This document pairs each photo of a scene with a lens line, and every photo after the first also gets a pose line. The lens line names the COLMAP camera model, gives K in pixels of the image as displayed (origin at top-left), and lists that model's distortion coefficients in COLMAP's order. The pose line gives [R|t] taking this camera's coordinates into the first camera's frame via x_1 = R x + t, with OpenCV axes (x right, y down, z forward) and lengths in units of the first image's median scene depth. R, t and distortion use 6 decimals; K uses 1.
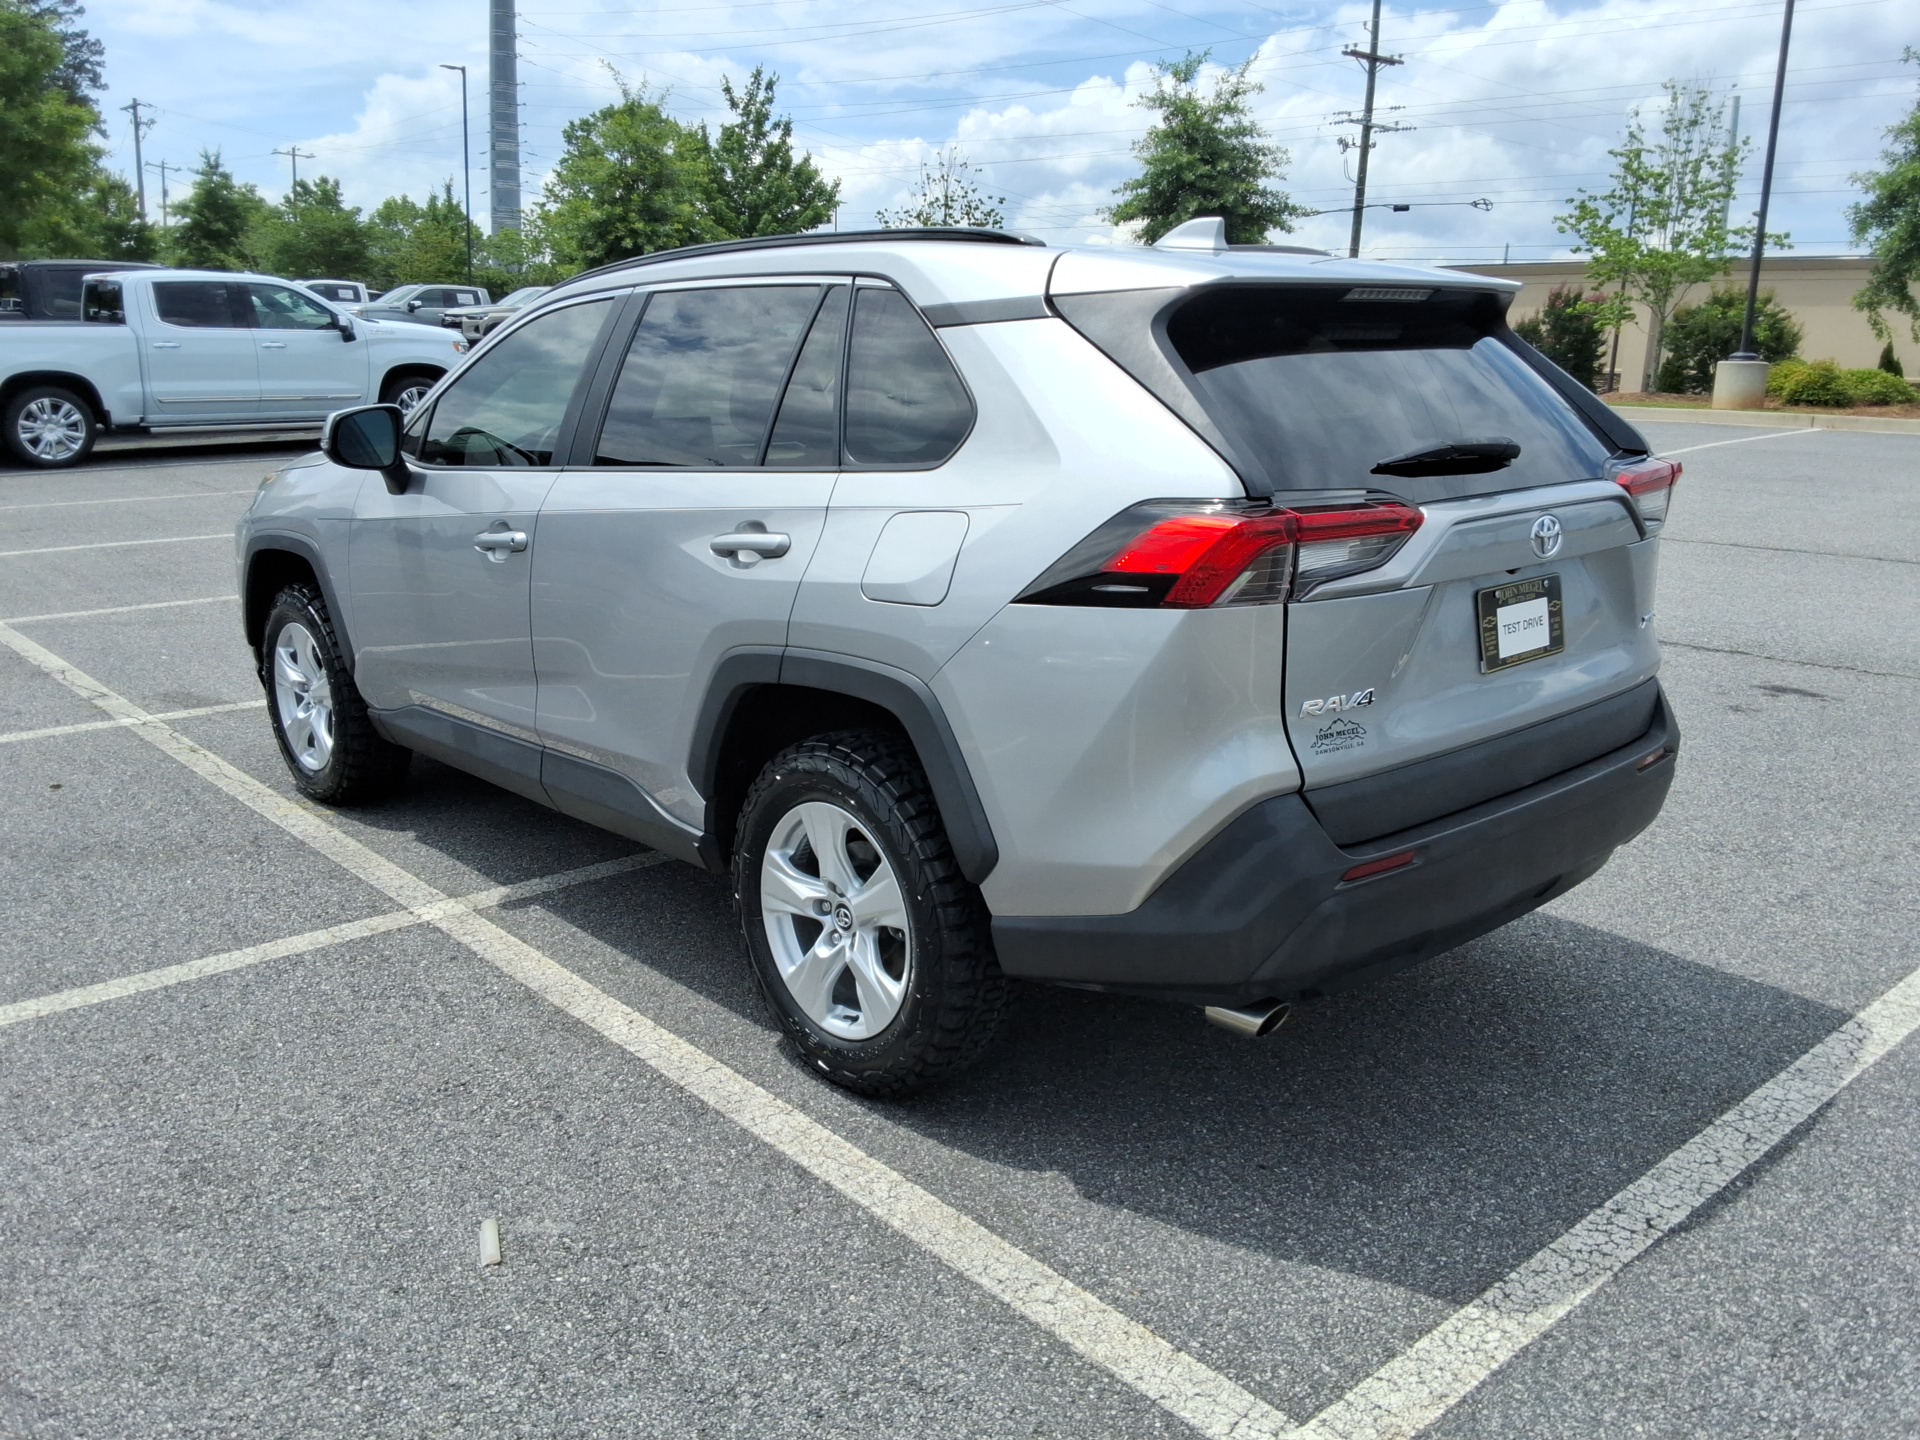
lens RADIAL K [[1543.7, 0, 974.9], [0, 1543.7, 693.2], [0, 0, 1]] dist [0.106223, -0.162109]
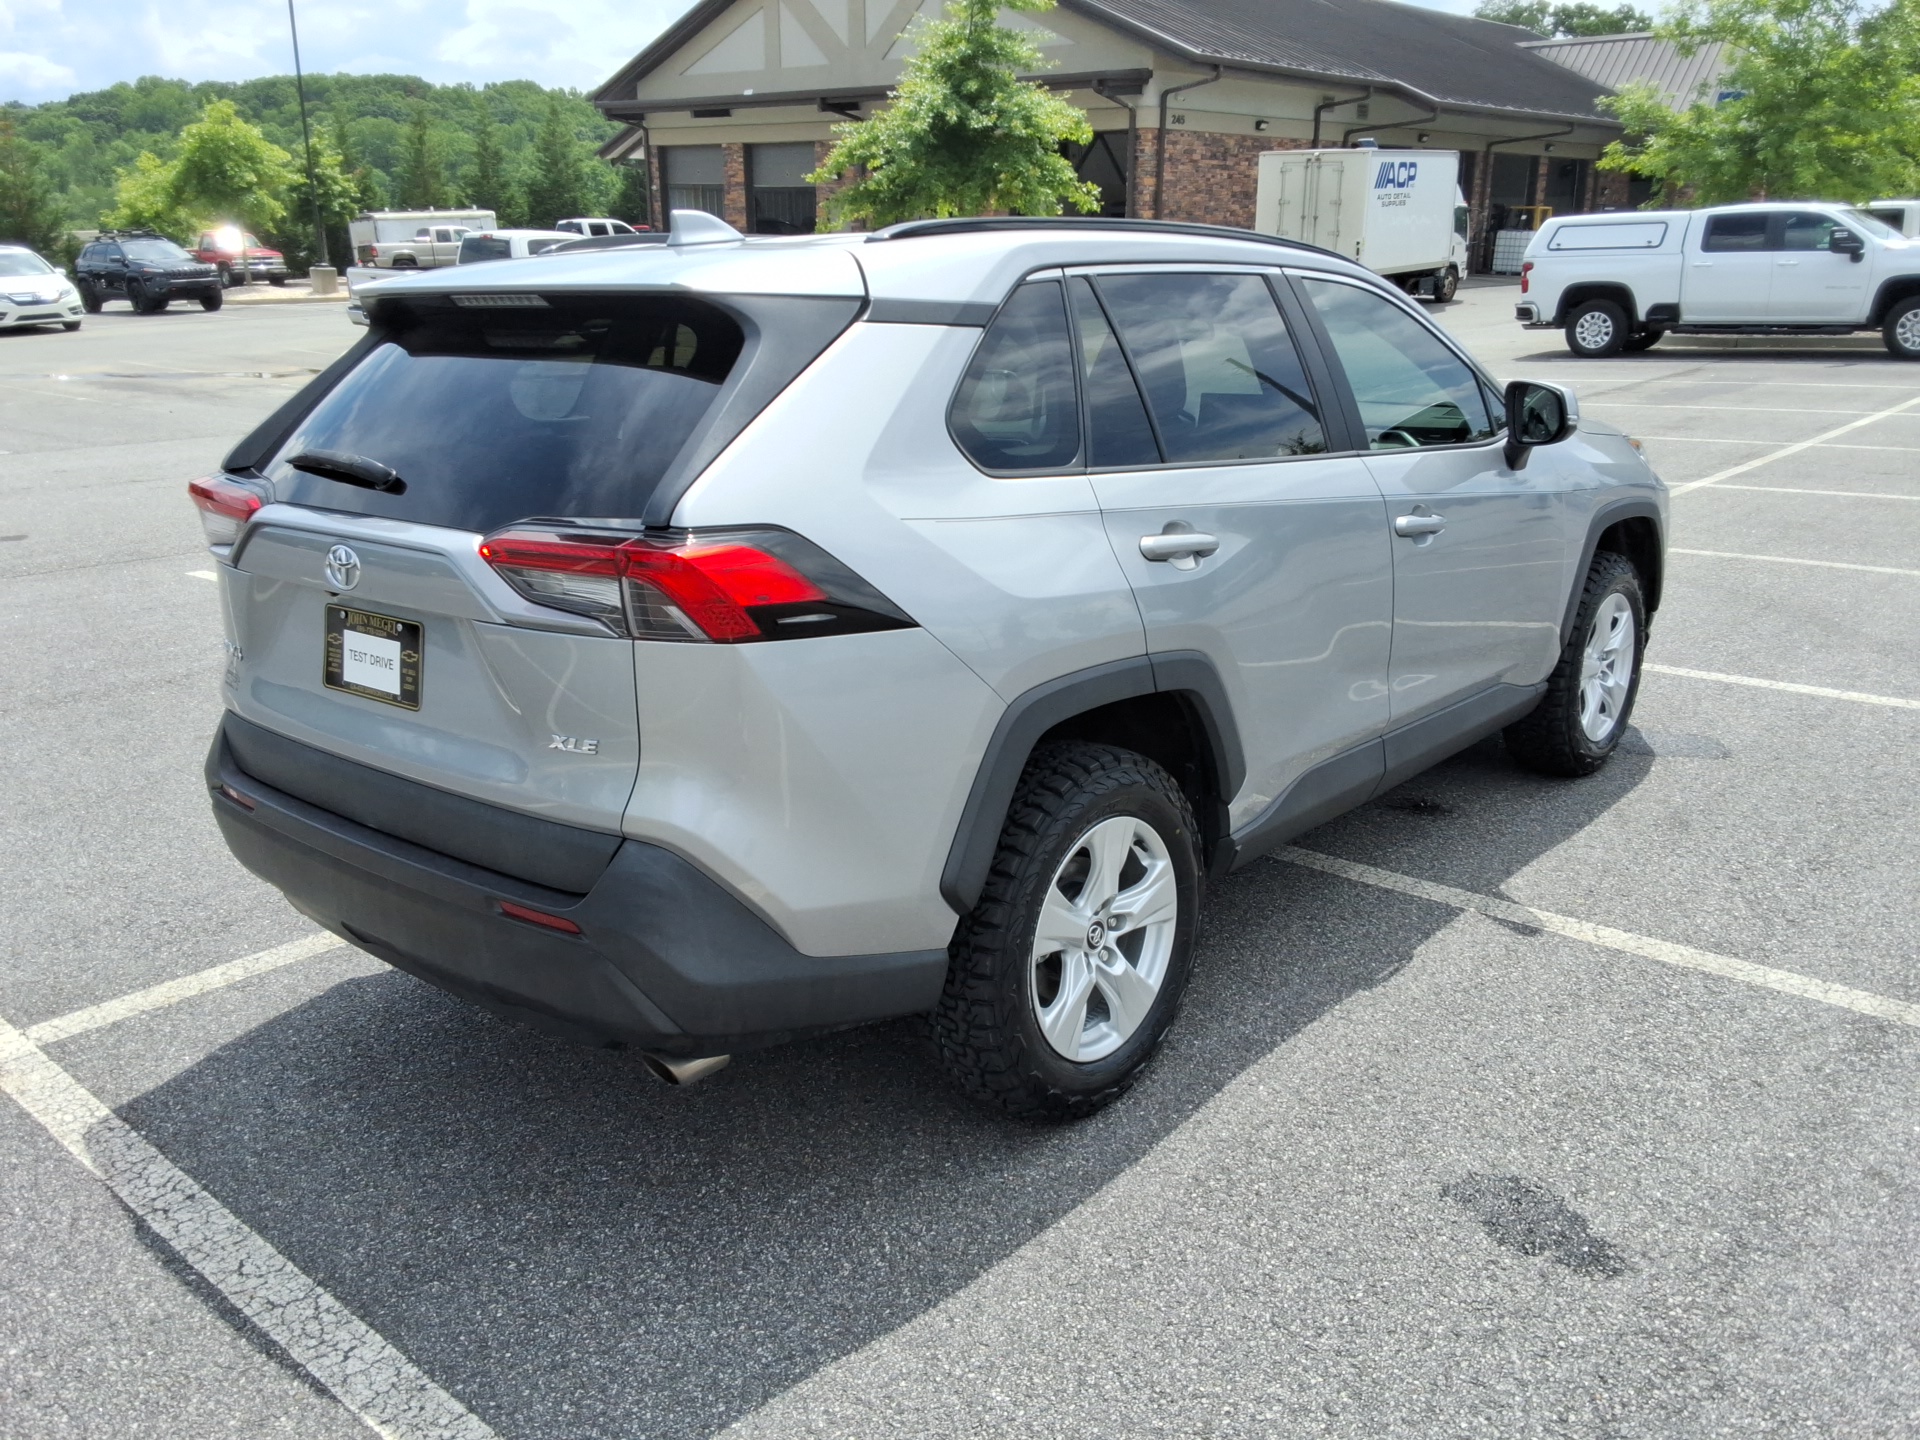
lens RADIAL K [[1543.7, 0, 987.6], [0, 1543.7, 704.1], [0, 0, 1]] dist [0.106223, -0.162109]
pose [[0.116908, 0.257977, -0.959052, 1.050306], [-0.203858, 0.951345, 0.231053, -0.250571], [0.971995, 0.168498, 0.163810, 0.975092]]
